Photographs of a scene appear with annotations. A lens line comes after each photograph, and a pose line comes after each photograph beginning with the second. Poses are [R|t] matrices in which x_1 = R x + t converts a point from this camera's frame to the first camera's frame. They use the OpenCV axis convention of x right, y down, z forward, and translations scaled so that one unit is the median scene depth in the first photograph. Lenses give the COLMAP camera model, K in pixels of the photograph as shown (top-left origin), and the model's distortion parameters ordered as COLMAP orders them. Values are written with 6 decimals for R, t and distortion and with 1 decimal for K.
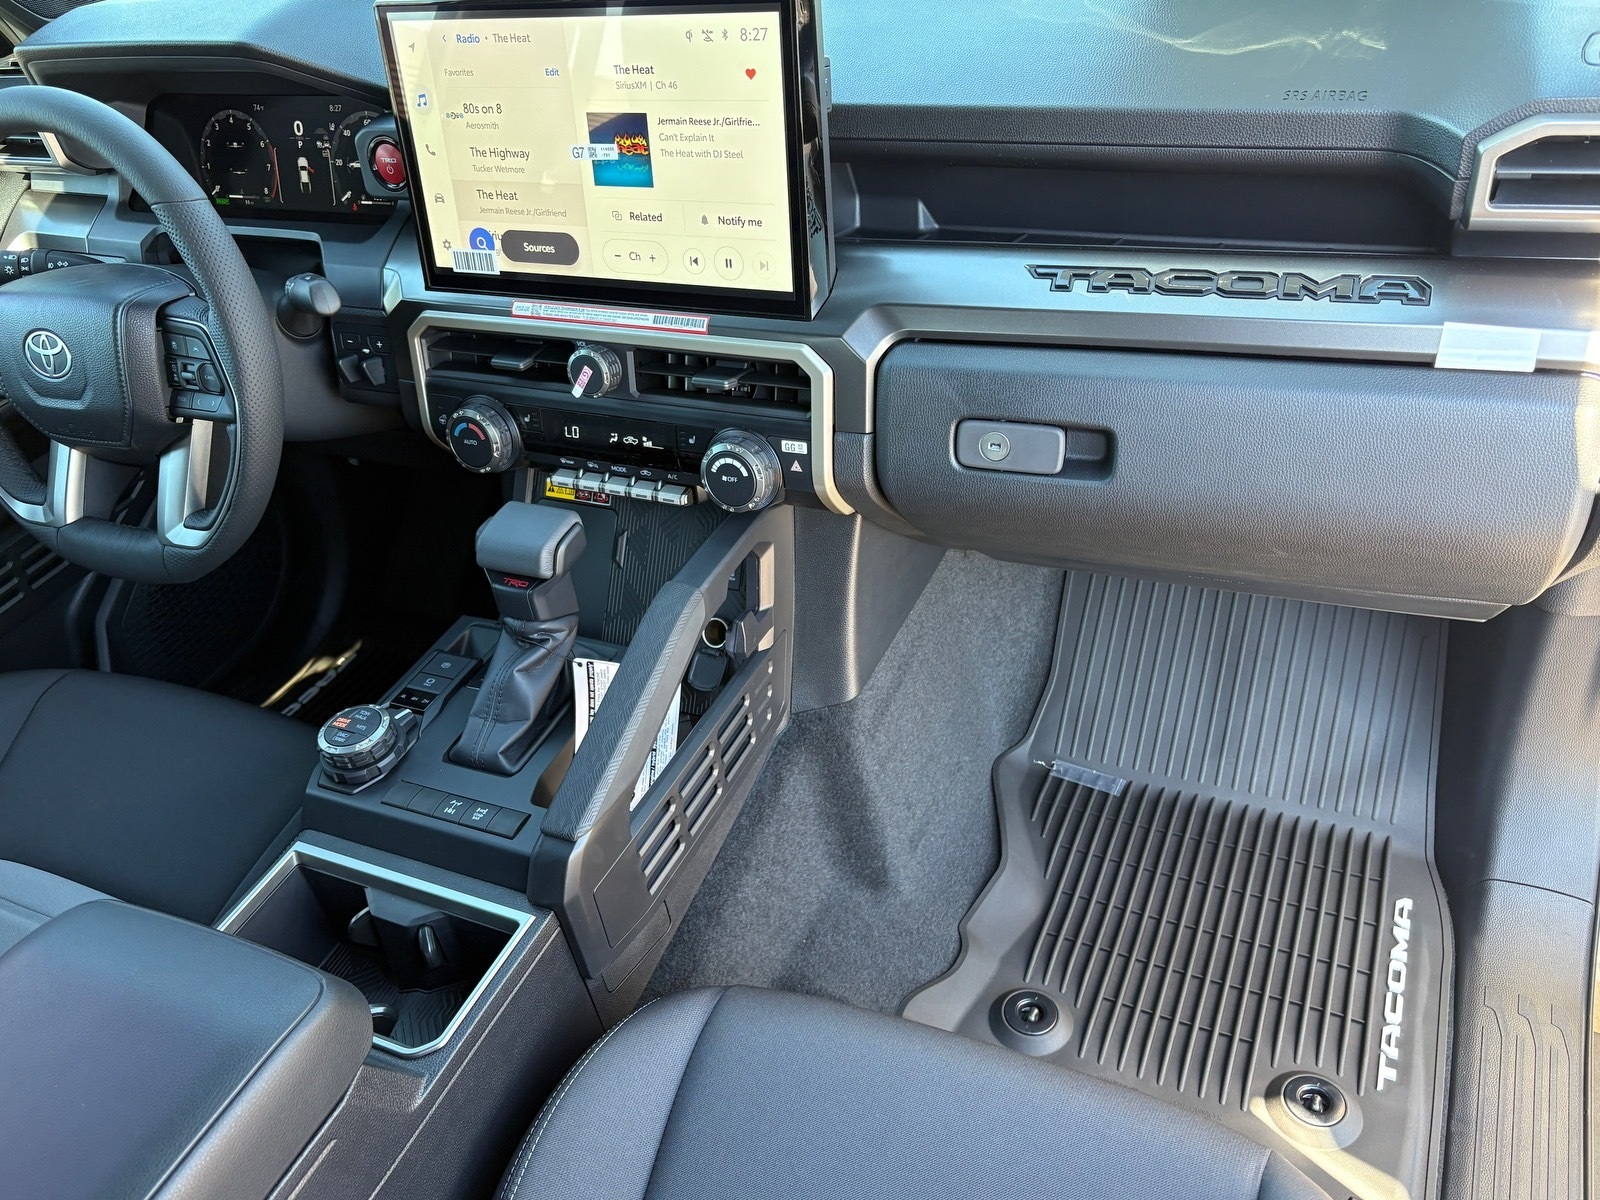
lens RADIAL K [[1228.7, 0, 800.0], [0, 1228.7, 600.0], [0, 0, 1]] dist [0.021500, 0.003463]
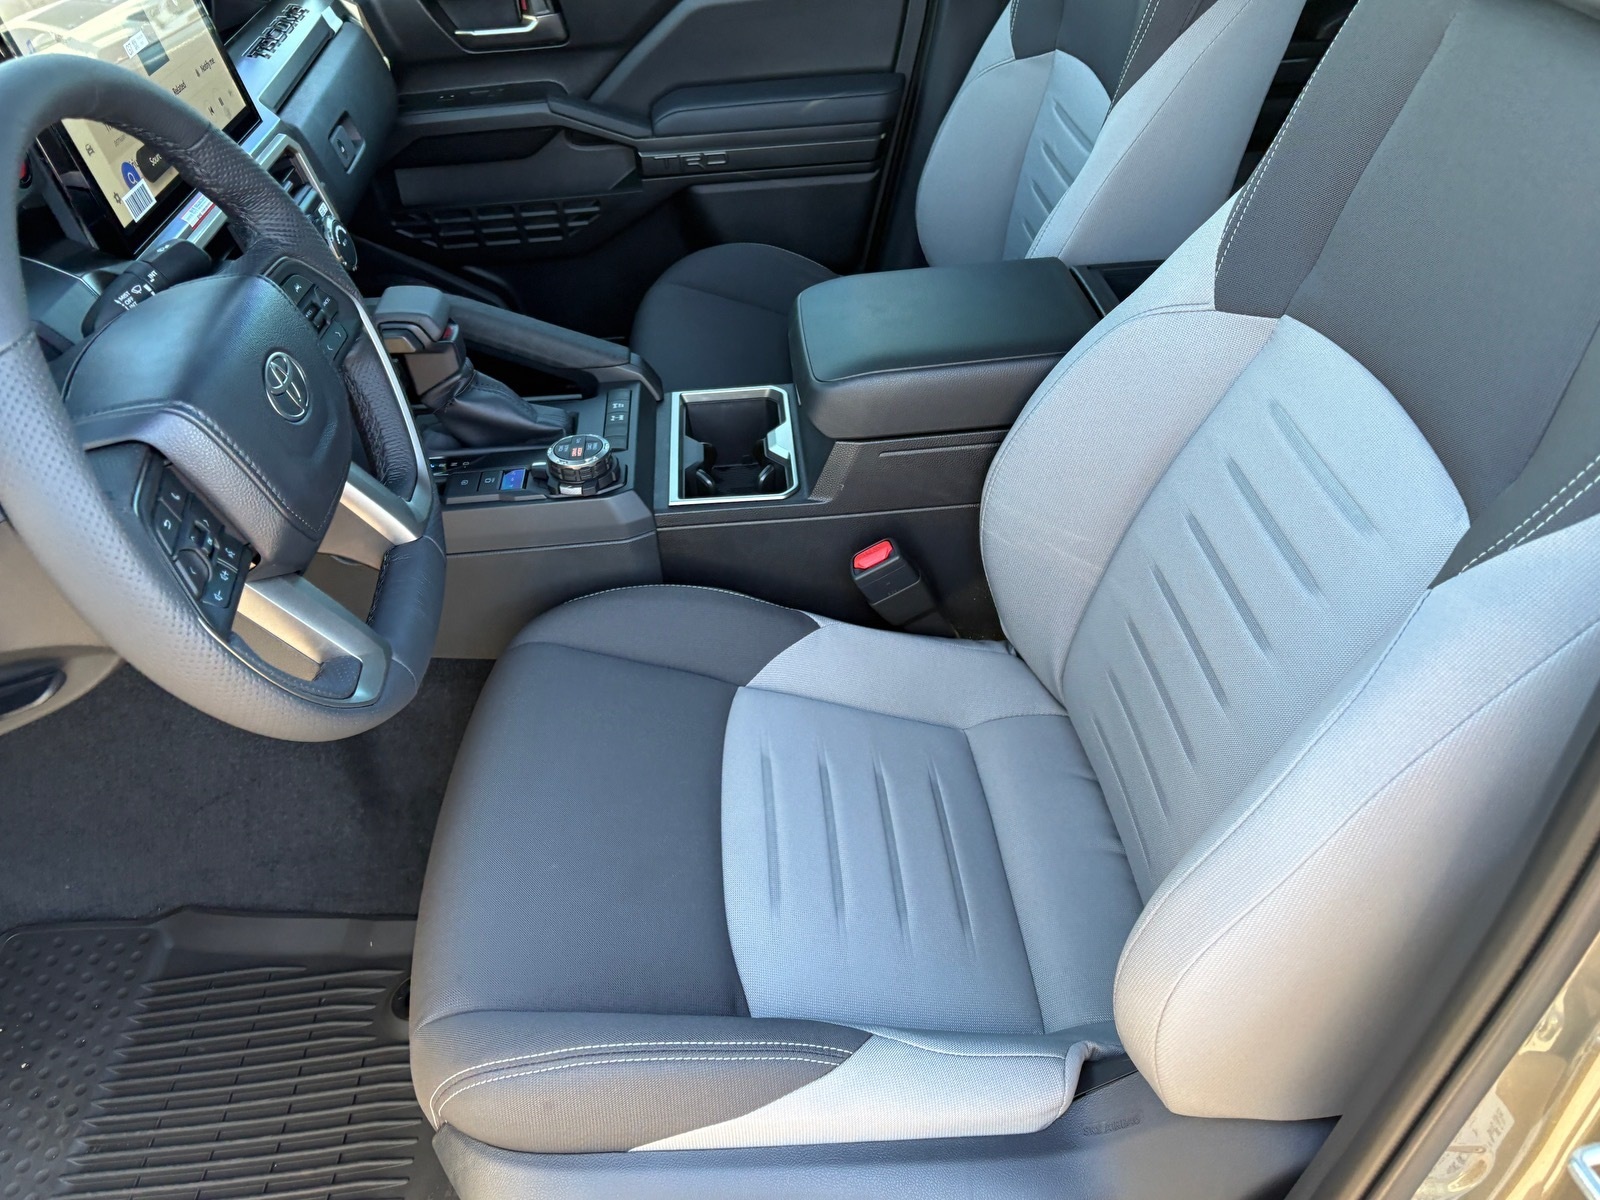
lens RADIAL K [[1271.2, 0, 800.0], [0, 1271.2, 600.0], [0, 0, 1]] dist [-0.000785, 0.003042]
pose [[-0.463176, -0.401723, 0.789992, -1.422696], [0.628444, 0.479649, 0.612368, -0.417665], [-0.624921, 0.780100, 0.030299, 0.918975]]
